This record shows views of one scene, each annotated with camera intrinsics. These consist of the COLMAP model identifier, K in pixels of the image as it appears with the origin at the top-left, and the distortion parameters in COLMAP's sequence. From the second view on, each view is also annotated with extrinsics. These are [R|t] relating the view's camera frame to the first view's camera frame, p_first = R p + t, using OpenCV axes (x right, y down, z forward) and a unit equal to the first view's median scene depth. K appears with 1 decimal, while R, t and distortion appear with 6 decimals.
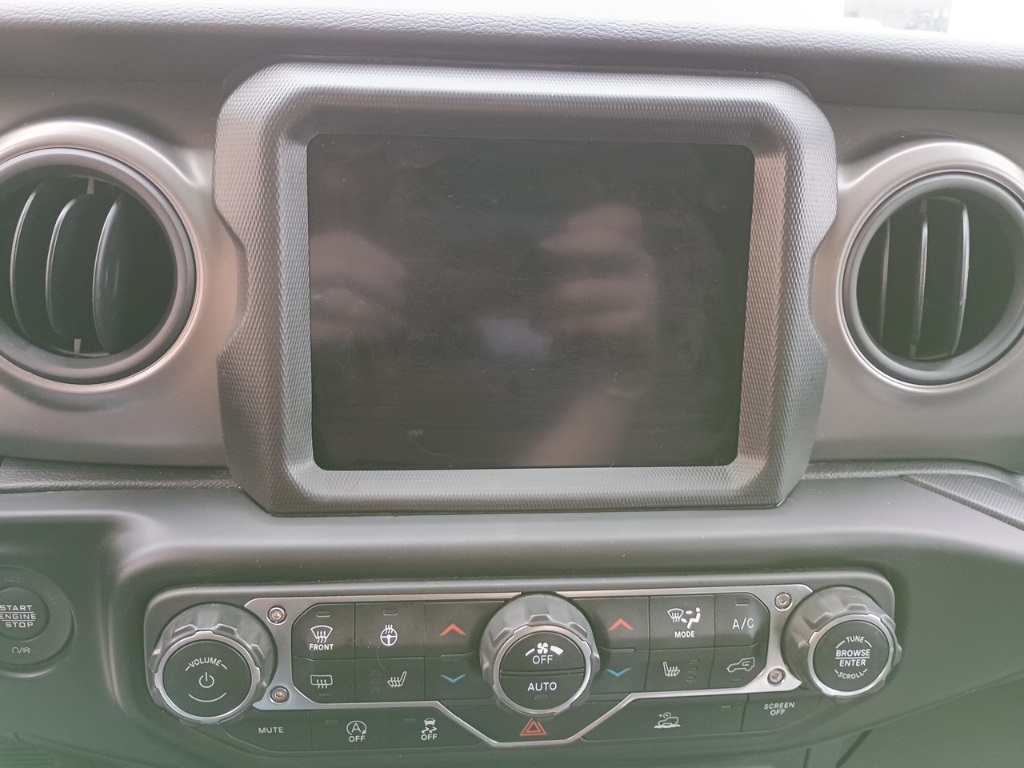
lens RADIAL K [[881.2, 0, 514.5], [0, 881.2, 384.4], [0, 0, 1]] dist [0.075452, -0.088267]
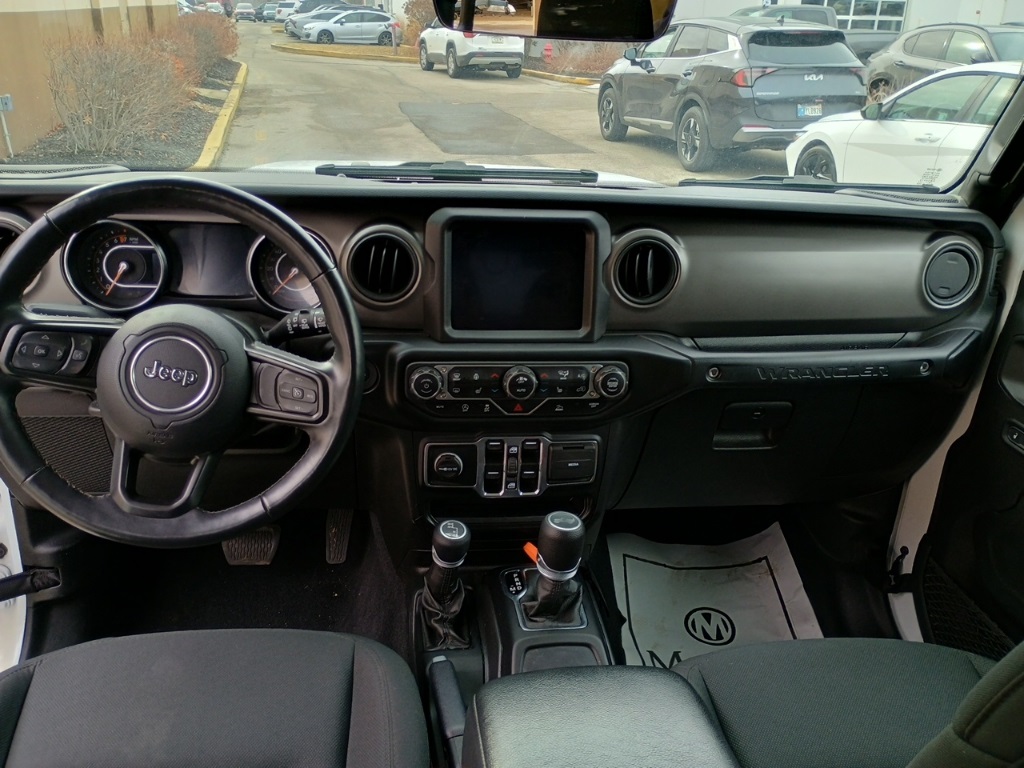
lens RADIAL K [[881.2, 0, 514.5], [0, 881.2, 384.4], [0, 0, 1]] dist [0.075452, -0.088267]
pose [[0.999518, -0.001022, 0.031039, -0.096422], [-0.000413, 0.998933, 0.046186, 0.151542], [-0.031054, -0.046177, 0.998450, -2.320840]]
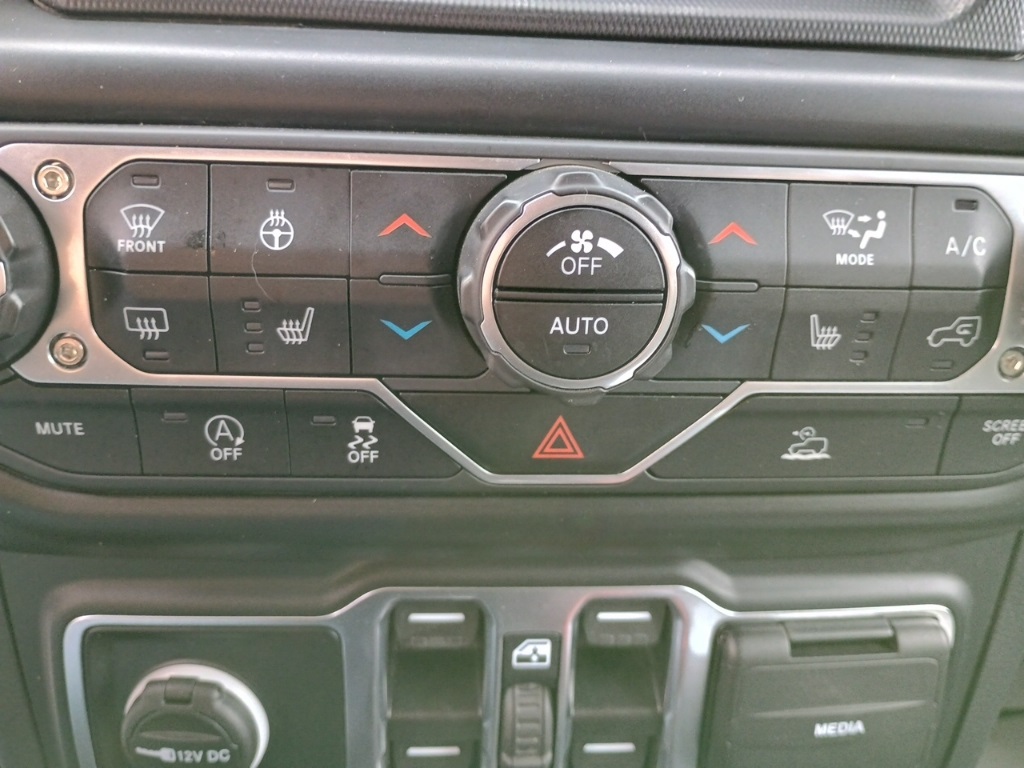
lens RADIAL K [[924.1, 0, 530.7], [0, 924.1, 341.9], [0, 0, 1]] dist [0.020316, -0.012855]
pose [[0.999814, 0.017005, -0.009045, 0.008464], [-0.016901, 0.999792, 0.011405, 0.327931], [0.009237, -0.011250, 0.999894, 0.459899]]
